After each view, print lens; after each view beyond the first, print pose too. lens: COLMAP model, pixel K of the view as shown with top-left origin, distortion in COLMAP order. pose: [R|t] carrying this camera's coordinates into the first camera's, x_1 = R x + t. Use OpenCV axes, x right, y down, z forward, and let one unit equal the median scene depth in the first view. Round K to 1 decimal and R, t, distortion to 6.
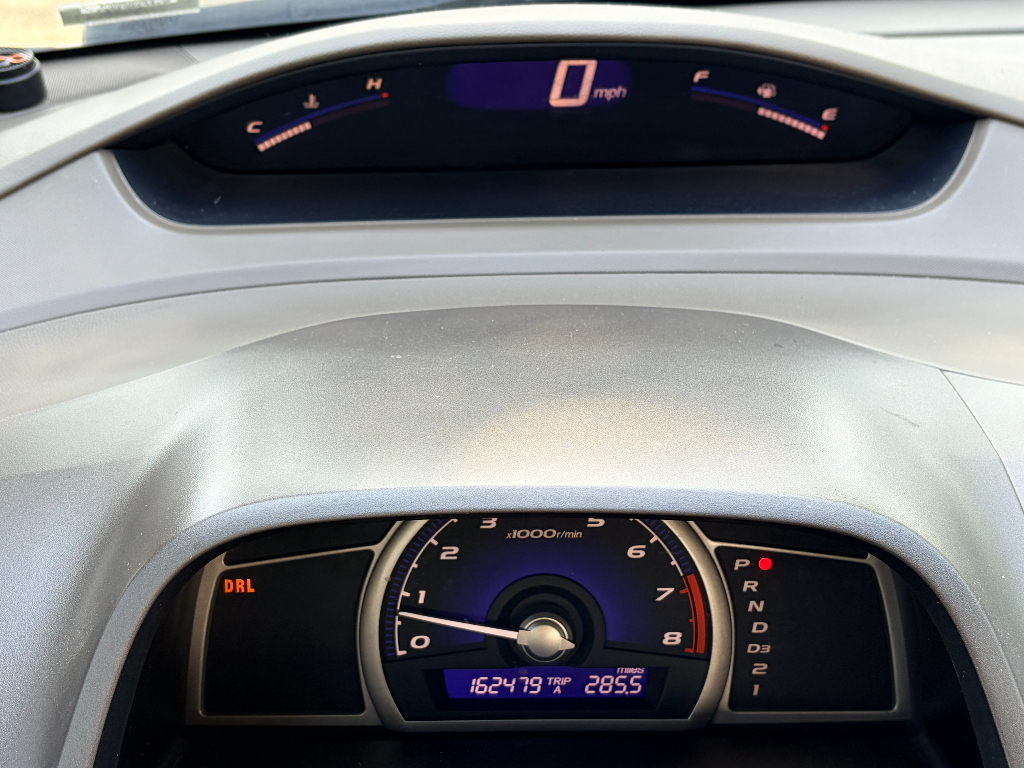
lens RADIAL K [[1399.8, 0, 518.7], [0, 1399.8, 382.6], [0, 0, 1]] dist [0.098393, 0.000000]
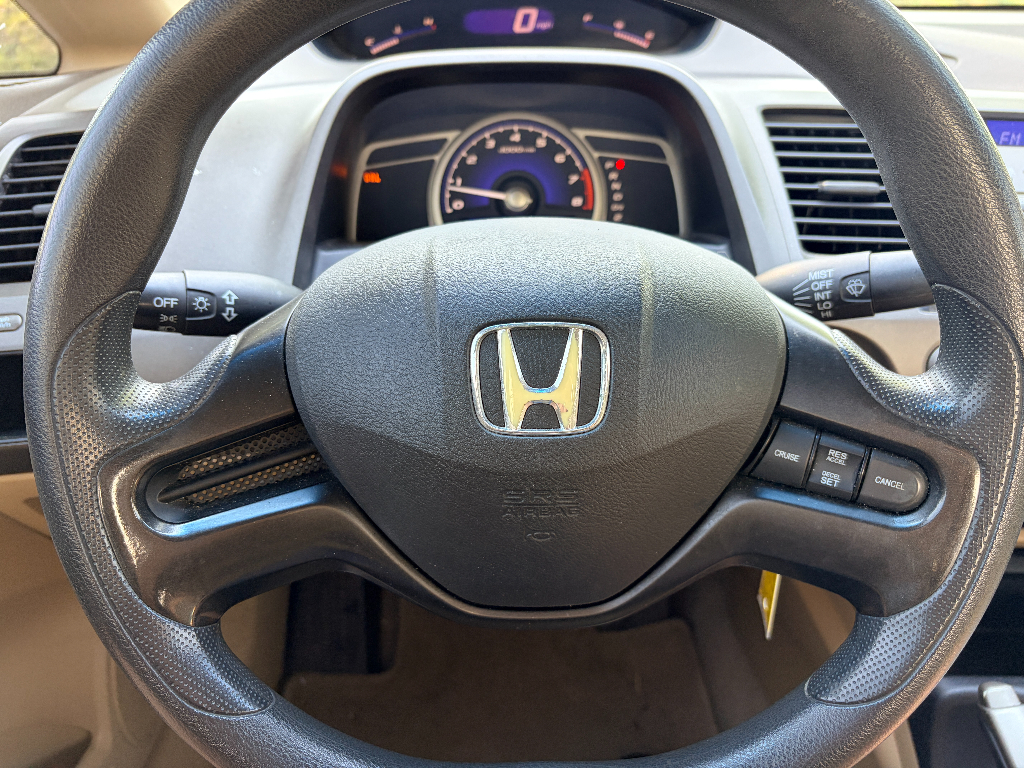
lens RADIAL K [[780.3, 0, 511.9], [0, 780.3, 376.5], [0, 0, 1]] dist [0.040107, -0.039856]
pose [[0.999510, -0.004368, 0.030985, -0.027049], [0.005864, 0.998812, -0.048368, 0.501449], [-0.030737, 0.048526, 0.998349, -0.164998]]
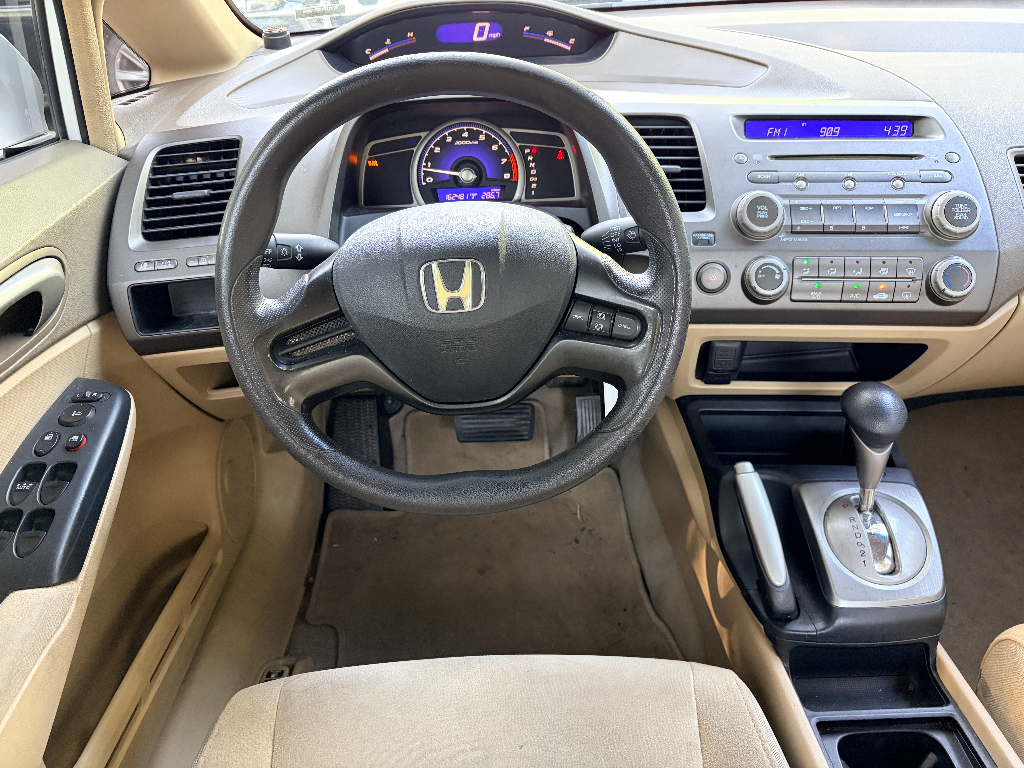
lens RADIAL K [[780.3, 0, 513.2], [0, 780.3, 381.3], [0, 0, 1]] dist [0.040107, -0.039856]
pose [[0.999517, -0.028028, 0.013456, 0.086091], [0.027360, 0.998498, 0.047477, 0.570507], [-0.014766, -0.047086, 0.998782, -0.833268]]
